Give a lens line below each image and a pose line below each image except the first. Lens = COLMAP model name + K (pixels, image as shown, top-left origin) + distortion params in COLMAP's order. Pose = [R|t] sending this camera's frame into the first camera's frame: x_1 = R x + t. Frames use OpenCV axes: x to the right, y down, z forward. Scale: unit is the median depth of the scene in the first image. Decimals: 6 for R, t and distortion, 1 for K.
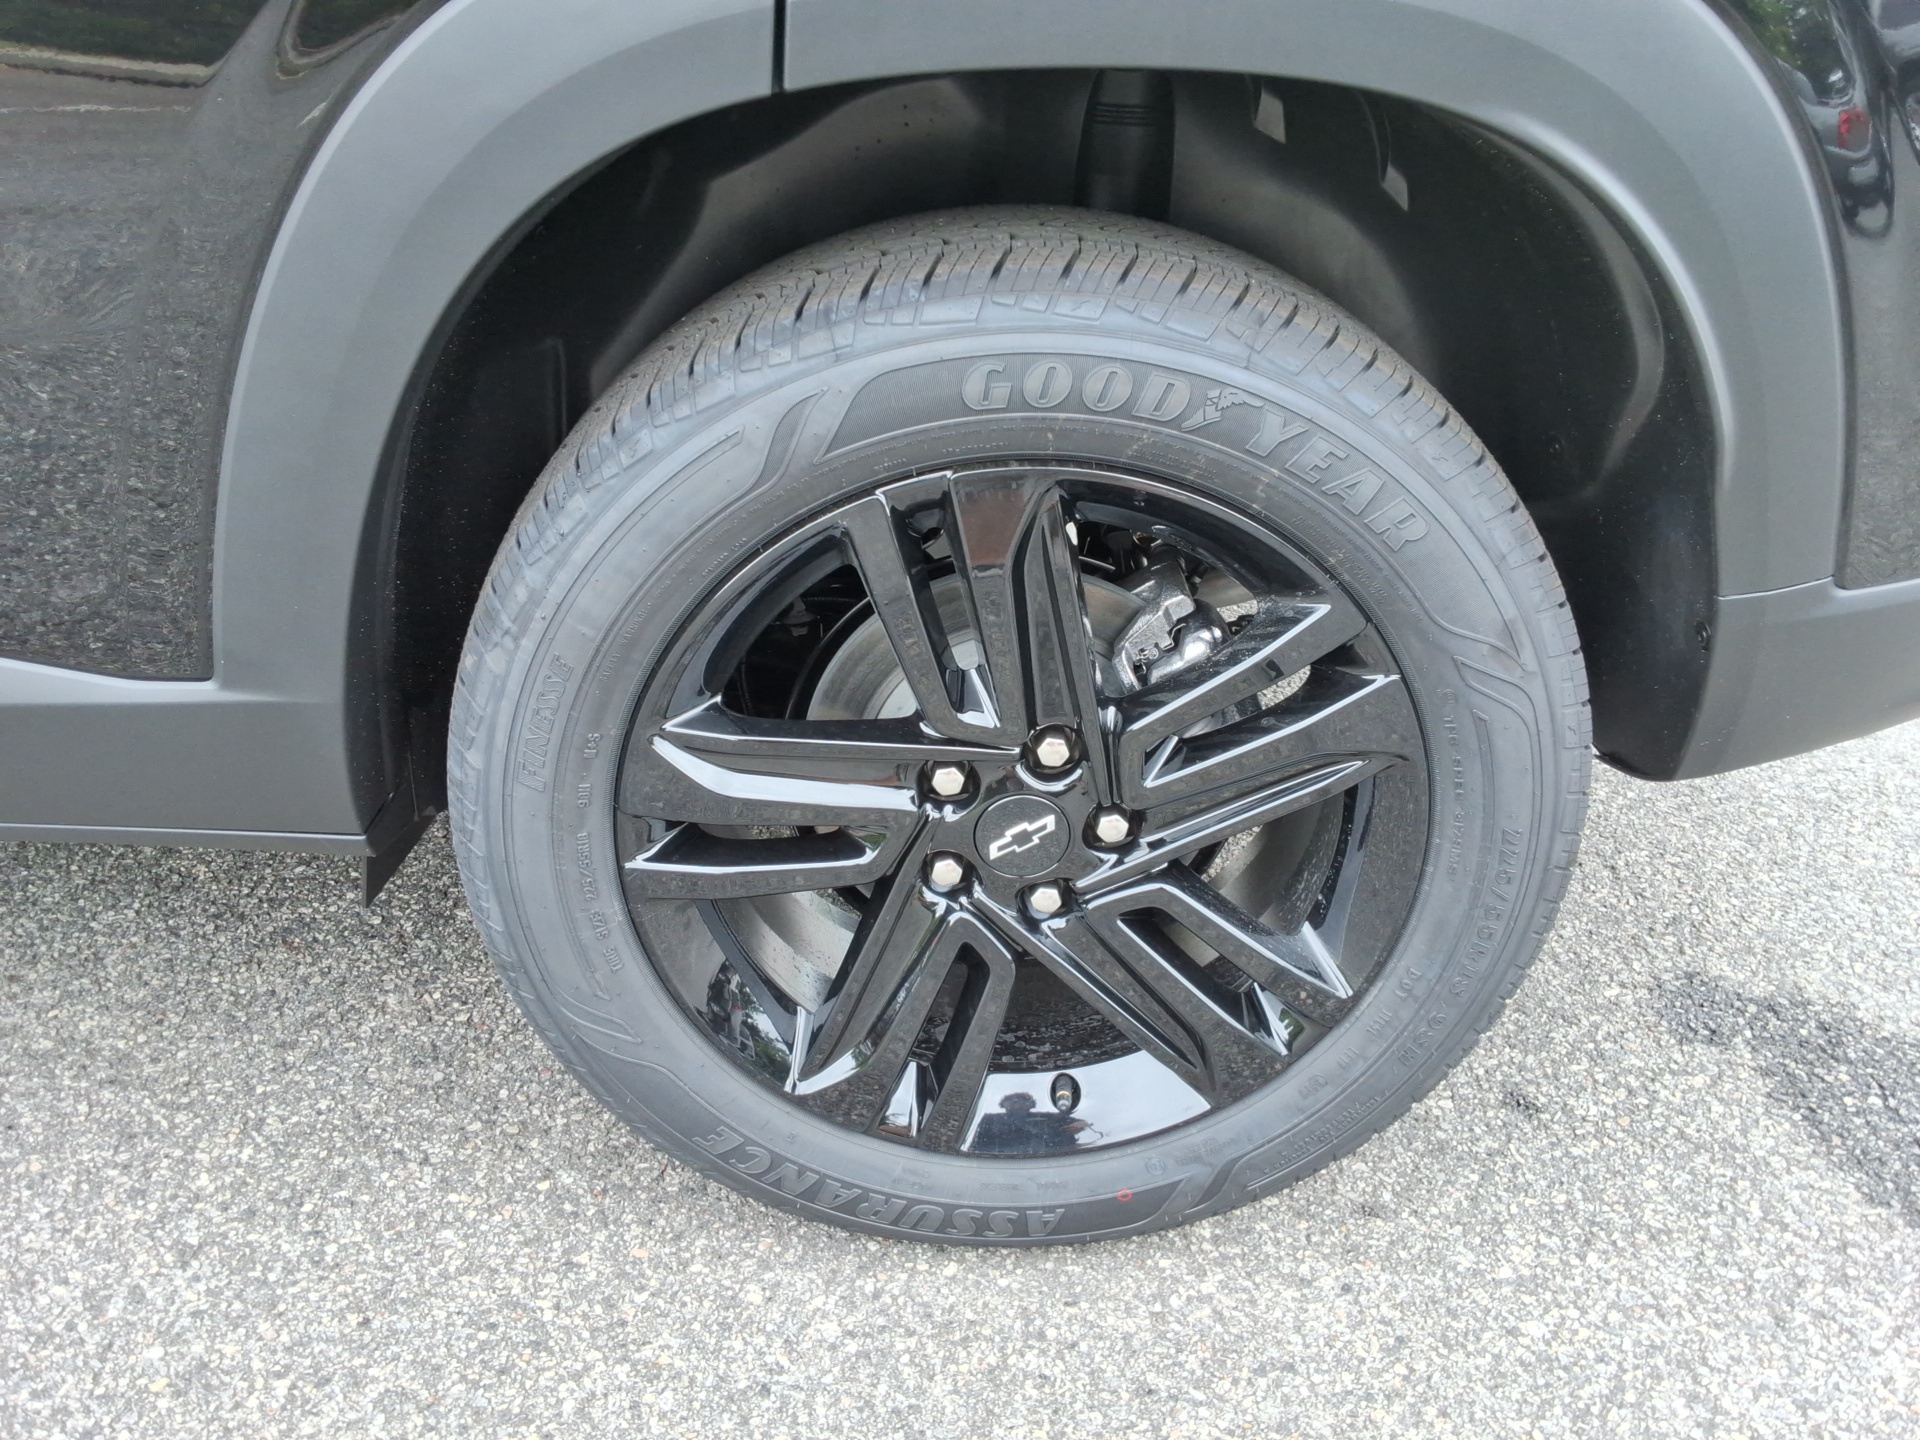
lens RADIAL K [[1502.9, 0, 963.1], [0, 1502.9, 695.2], [0, 0, 1]] dist [0.098029, -0.170072]
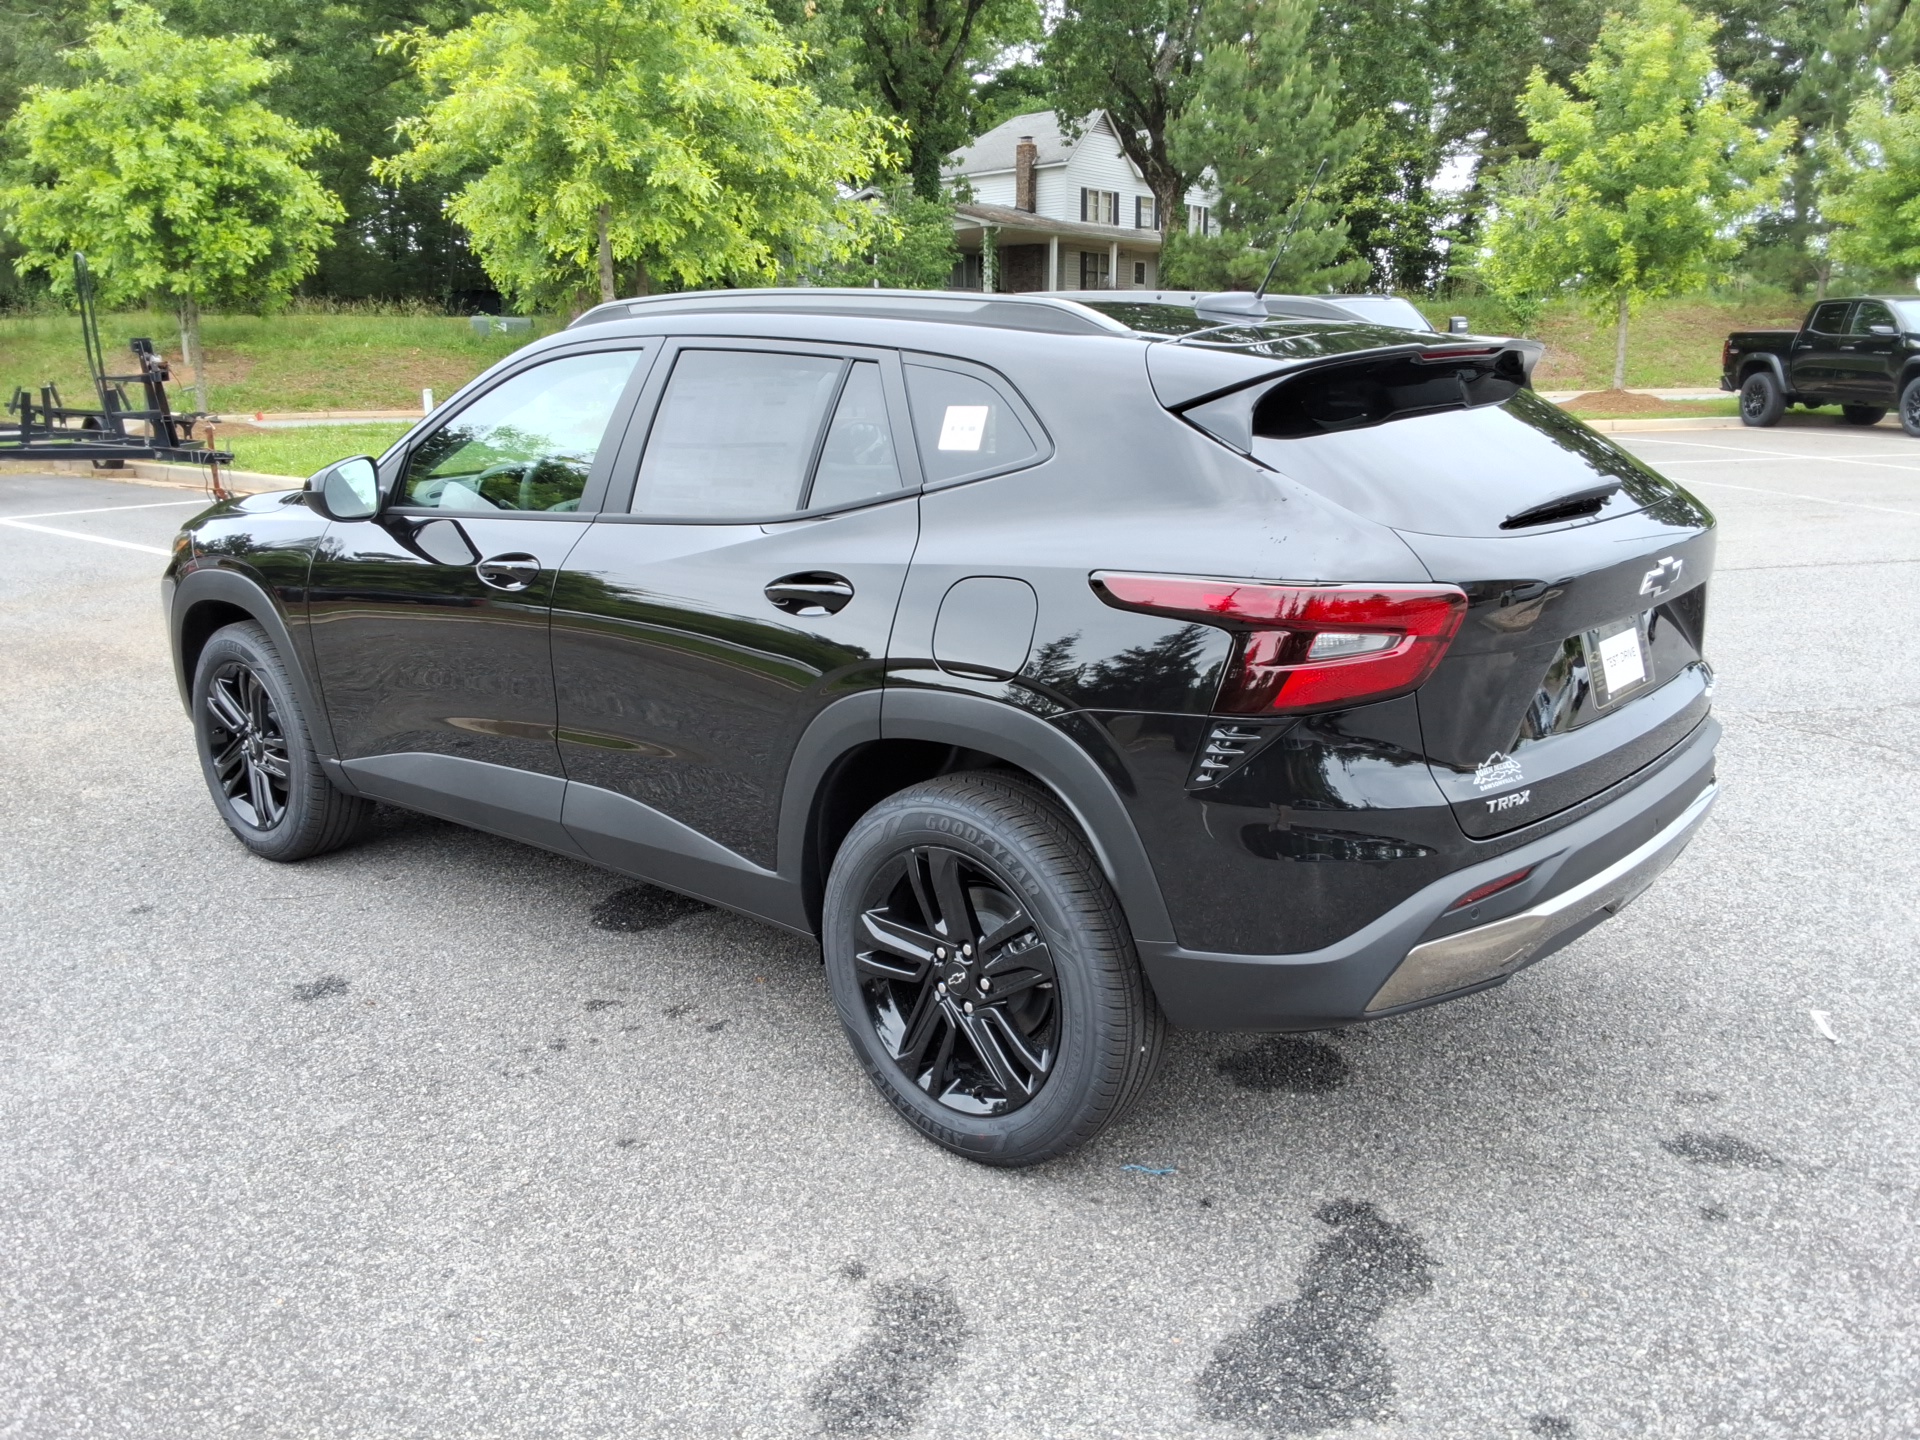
lens RADIAL K [[1488.5, 0, 960.0], [0, 1488.5, 720.0], [0, 0, 1]] dist [0.078349, -0.105916]
pose [[0.737341, 0.113398, -0.665935, 1.855059], [-0.274706, 0.950951, -0.142230, 0.028114], [0.617143, 0.287808, 0.732326, -1.208157]]
